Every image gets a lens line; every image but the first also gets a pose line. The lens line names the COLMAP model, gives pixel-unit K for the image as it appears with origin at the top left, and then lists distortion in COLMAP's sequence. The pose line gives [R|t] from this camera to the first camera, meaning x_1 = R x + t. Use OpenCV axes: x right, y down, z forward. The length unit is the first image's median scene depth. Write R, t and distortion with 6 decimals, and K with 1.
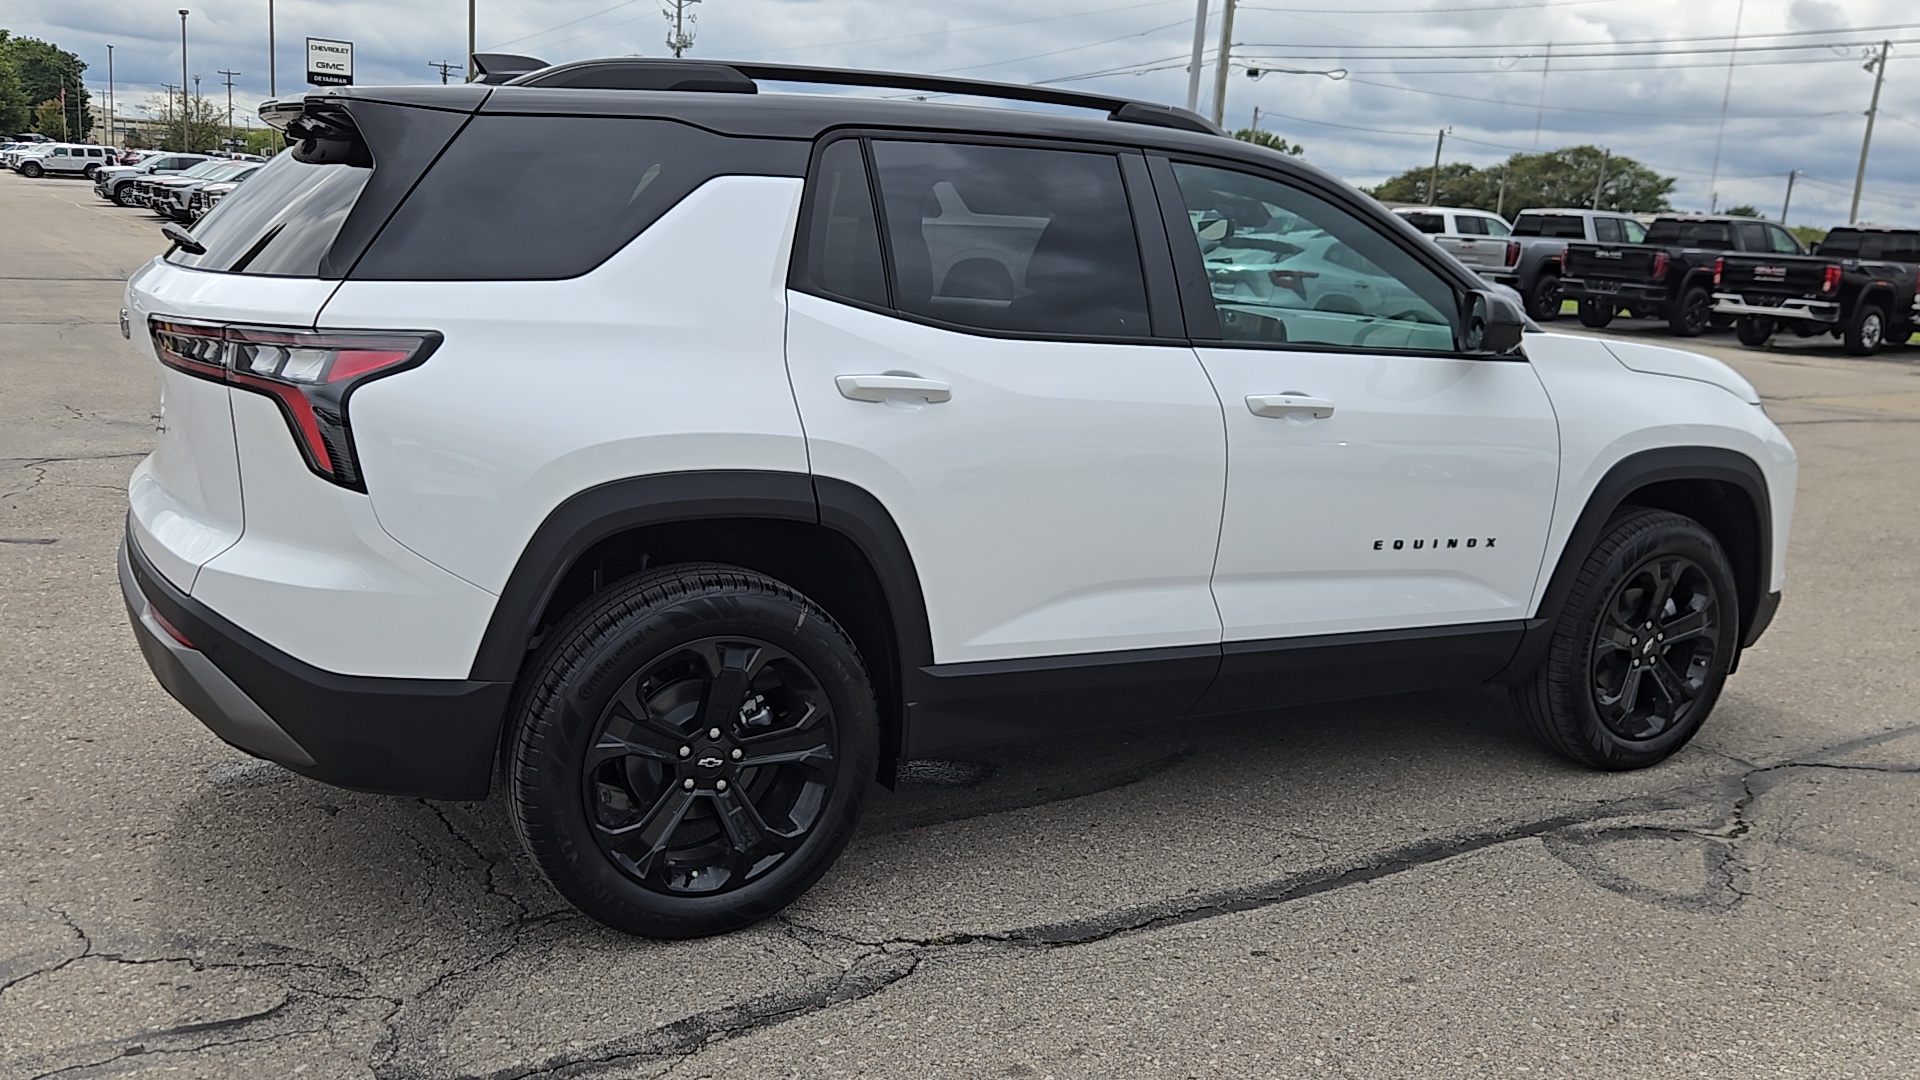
lens RADIAL K [[1645.4, 0, 960.0], [0, 1645.4, 540.0], [0, 0, 1]] dist [-0.012687, 0.002041]
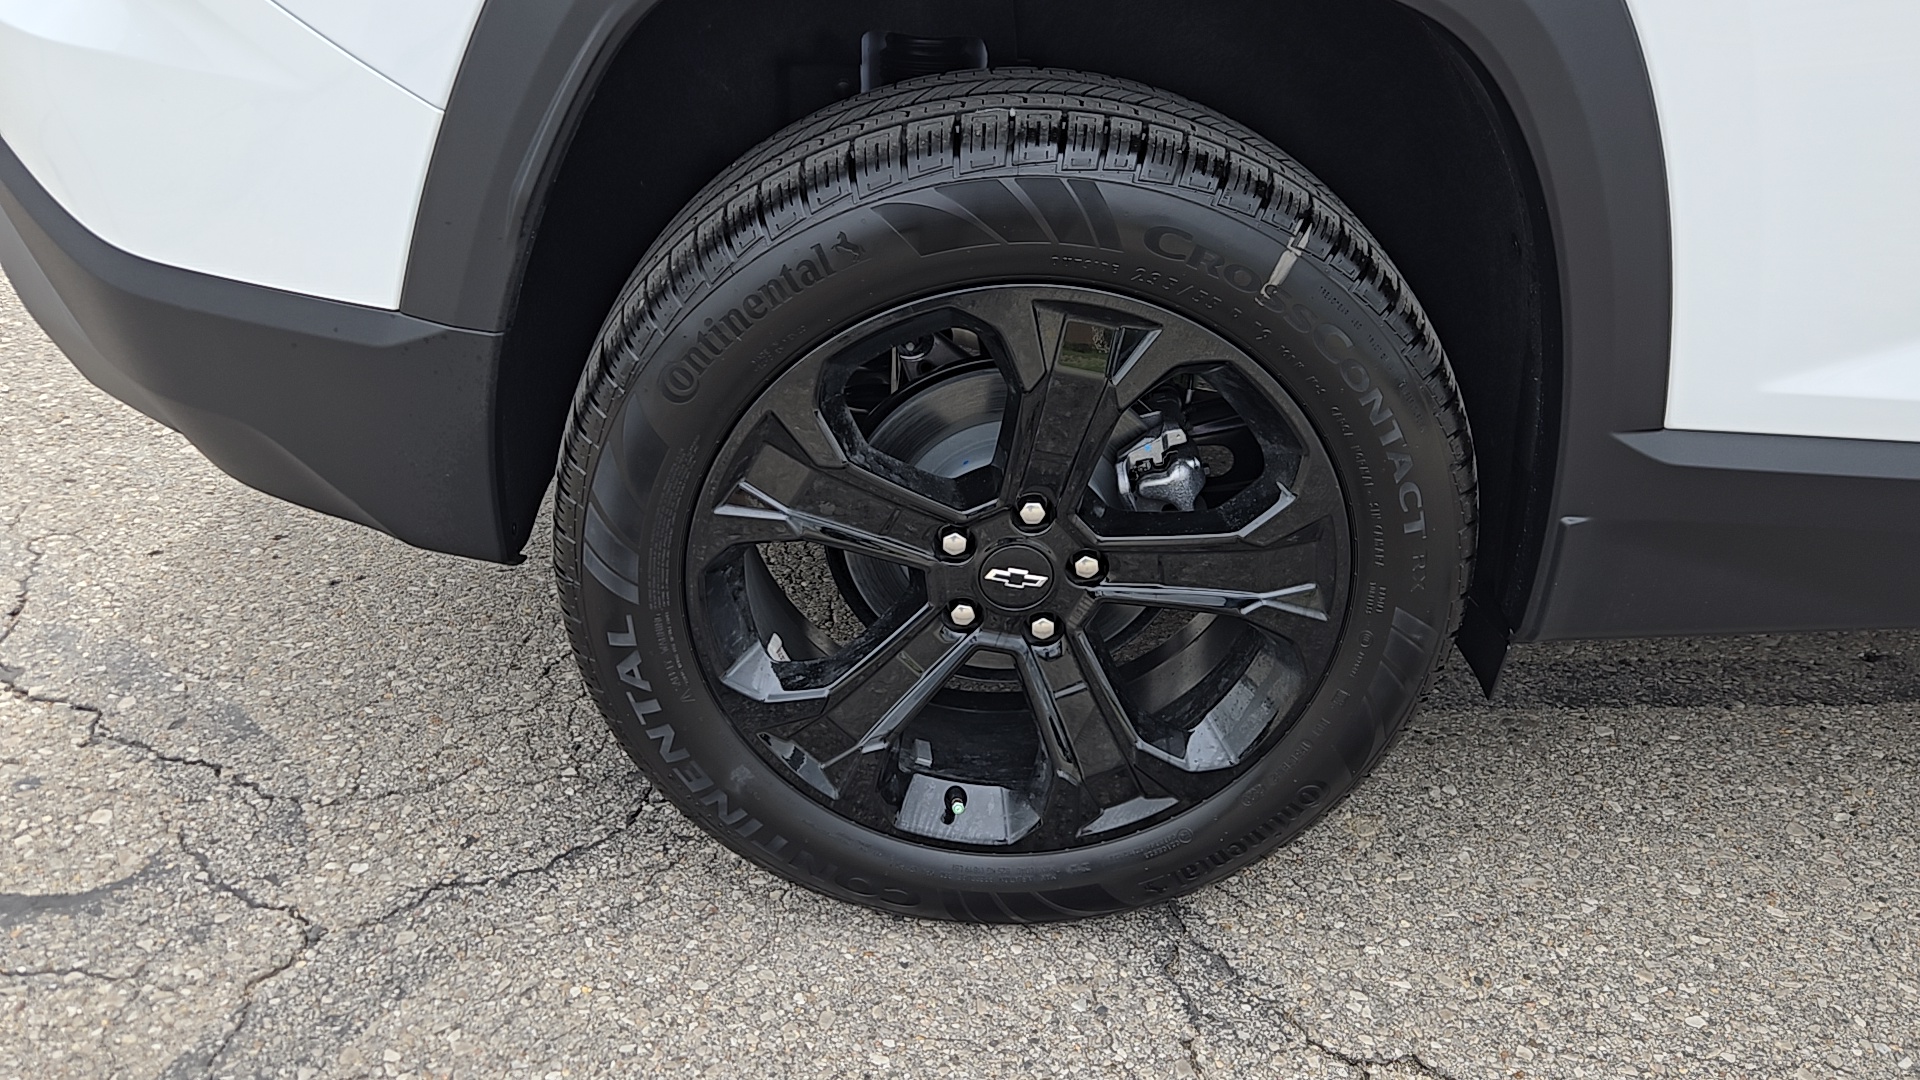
lens RADIAL K [[1593.4, 0, 951.8], [0, 1593.4, 532.9], [0, 0, 1]] dist [0.003383, 0.002361]
pose [[0.883195, 0.224367, -0.411856, -0.004352], [-0.089718, 0.942755, 0.321192, -0.001932], [0.460344, -0.246725, 0.852766, 0.656402]]
